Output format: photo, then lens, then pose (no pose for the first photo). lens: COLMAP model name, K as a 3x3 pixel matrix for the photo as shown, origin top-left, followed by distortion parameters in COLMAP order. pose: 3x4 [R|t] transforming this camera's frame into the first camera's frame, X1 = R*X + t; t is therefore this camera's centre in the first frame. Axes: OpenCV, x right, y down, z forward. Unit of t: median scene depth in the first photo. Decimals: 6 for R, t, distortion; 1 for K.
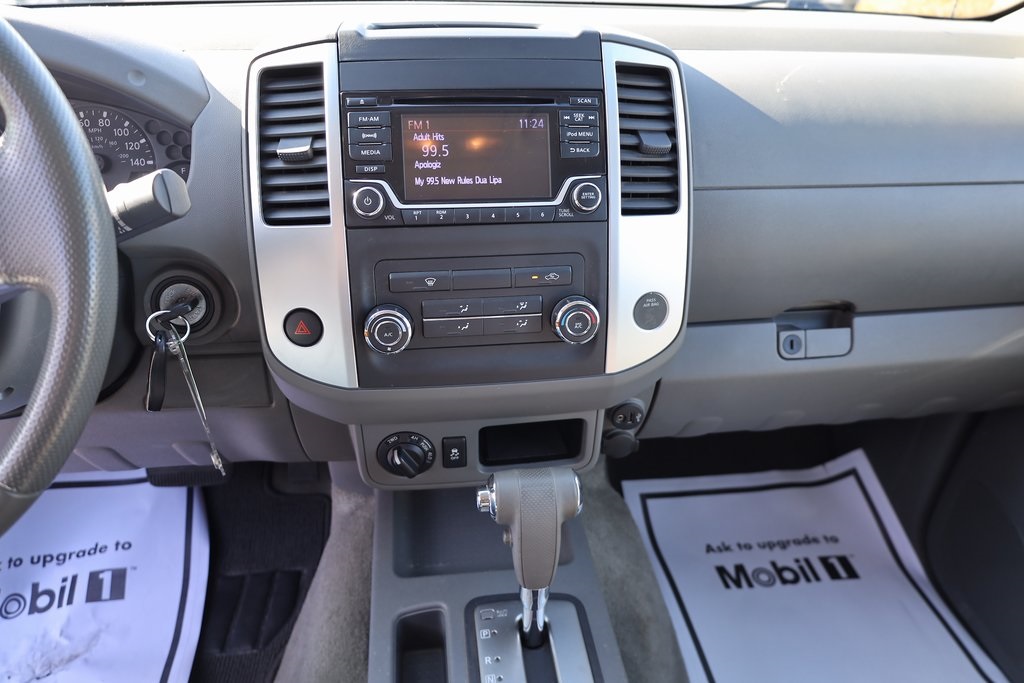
lens RADIAL K [[708.8, 0, 512.0], [0, 708.8, 341.5], [0, 0, 1]] dist [-0.012457, -0.004075]
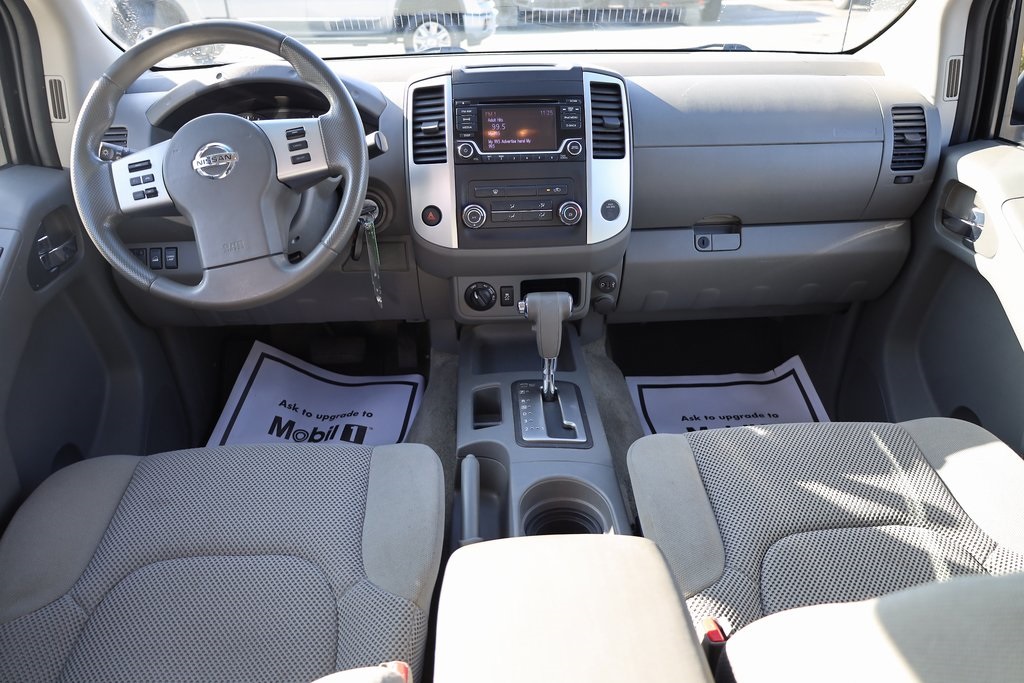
lens RADIAL K [[695.7, 0, 512.0], [0, 695.7, 341.5], [0, 0, 1]] dist [-0.013516, -0.003336]
pose [[0.996538, 0.005600, -0.082945, 0.095313], [-0.009231, 0.999012, -0.043463, 0.416732], [0.082620, 0.044078, 0.995606, -0.917328]]
